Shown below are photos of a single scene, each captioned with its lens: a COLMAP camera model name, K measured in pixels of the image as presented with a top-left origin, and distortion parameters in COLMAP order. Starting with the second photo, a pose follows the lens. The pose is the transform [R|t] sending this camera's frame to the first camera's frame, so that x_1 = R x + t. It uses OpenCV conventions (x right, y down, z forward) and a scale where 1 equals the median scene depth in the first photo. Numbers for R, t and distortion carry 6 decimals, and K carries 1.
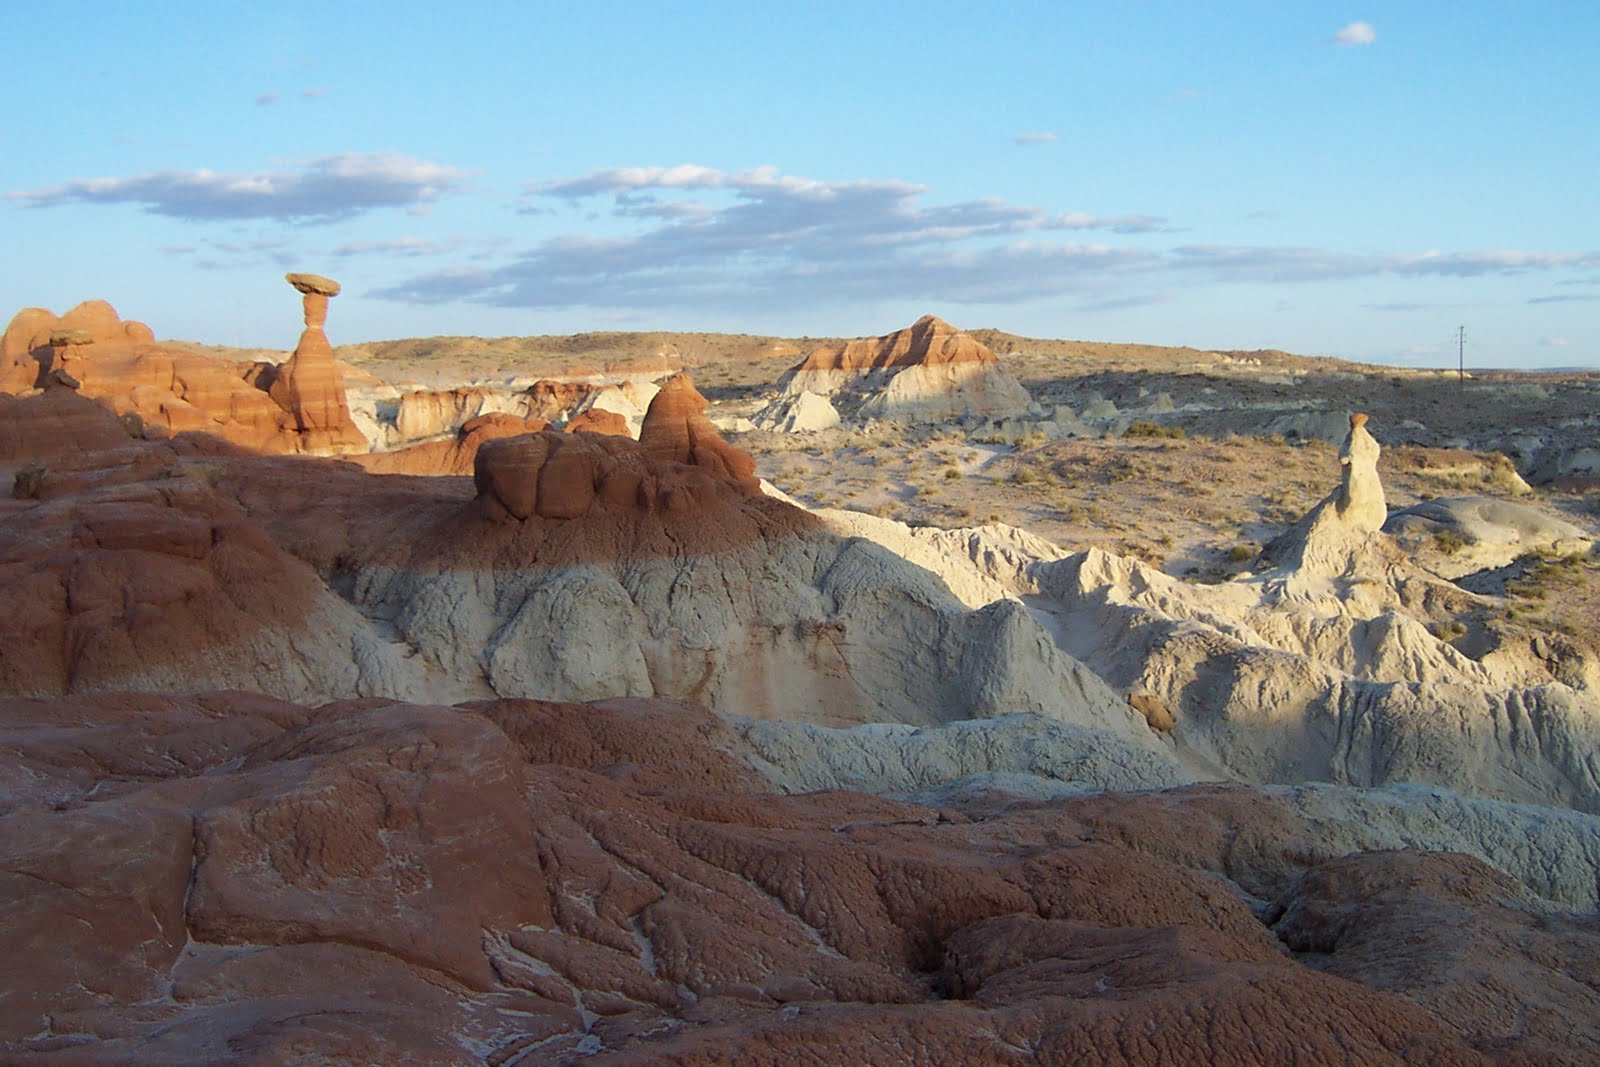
lens RADIAL K [[1583.5, 0, 799.1], [0, 1583.5, 536.6], [0, 0, 1]] dist [-0.099486, 0.000000]
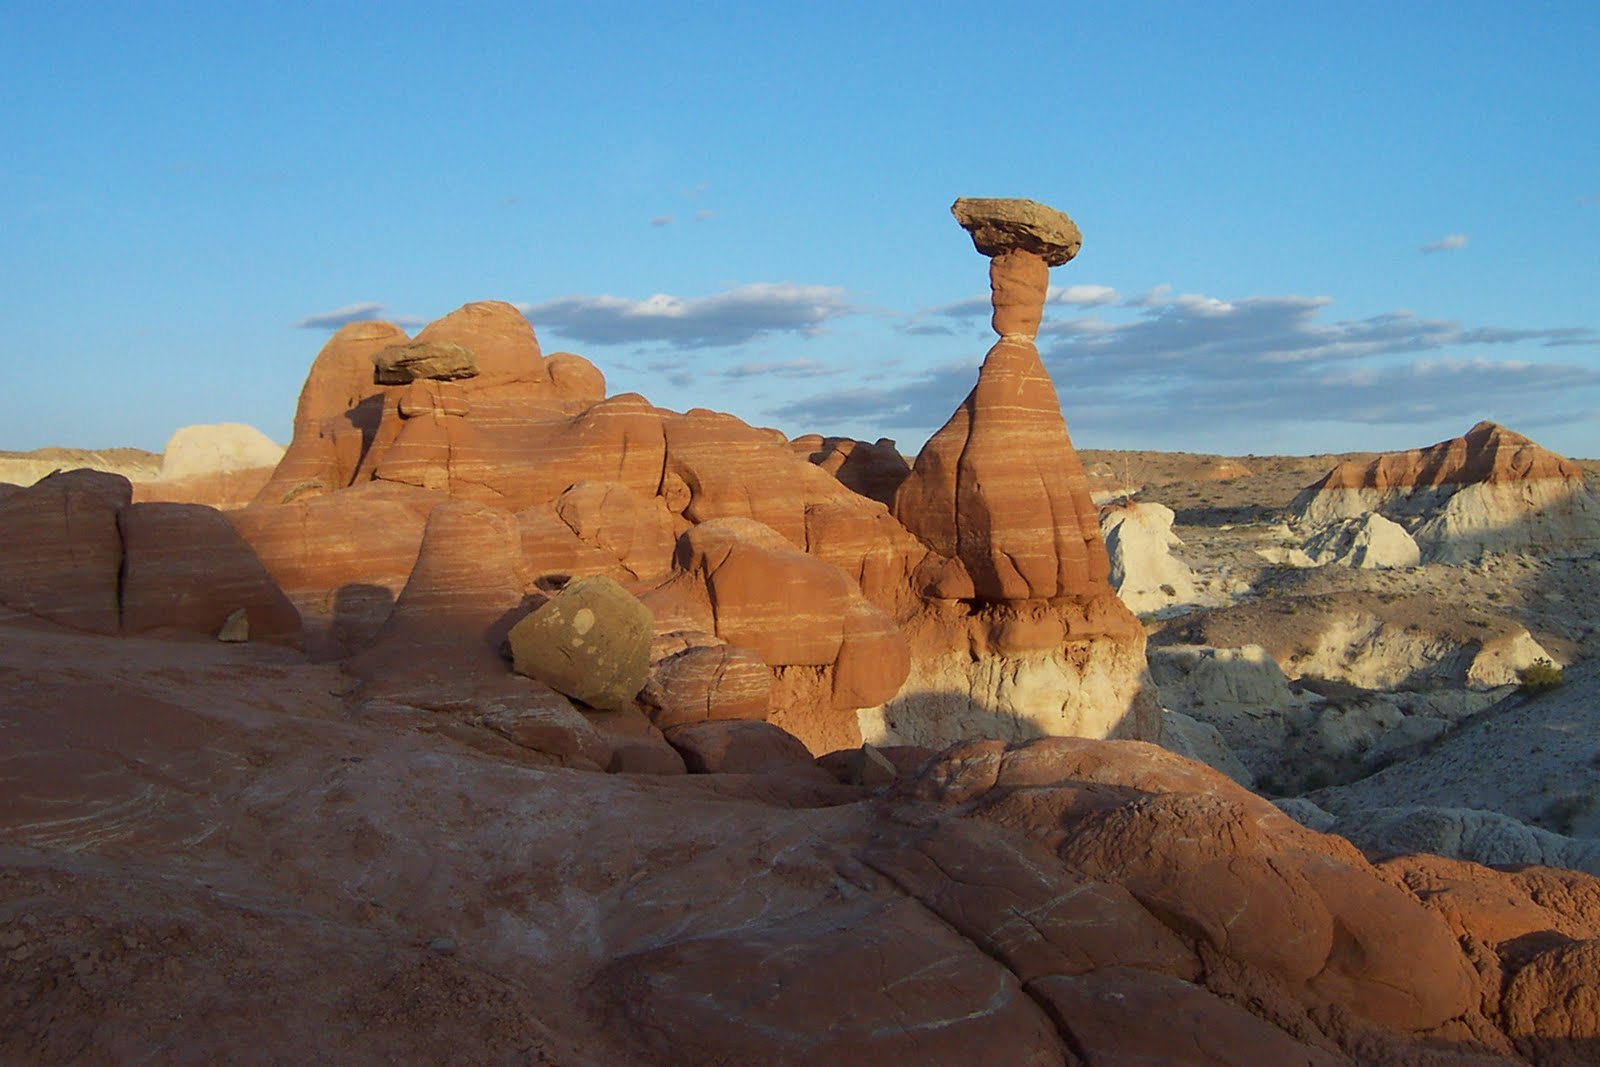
lens RADIAL K [[1583.5, 0, 800.6], [0, 1583.5, 528.0], [0, 0, 1]] dist [-0.099486, 0.000000]
pose [[0.972220, 0.007455, -0.233949, -0.073891], [-0.026759, 0.996480, -0.079449, -0.014707], [0.232533, 0.083502, 0.968997, 0.166728]]
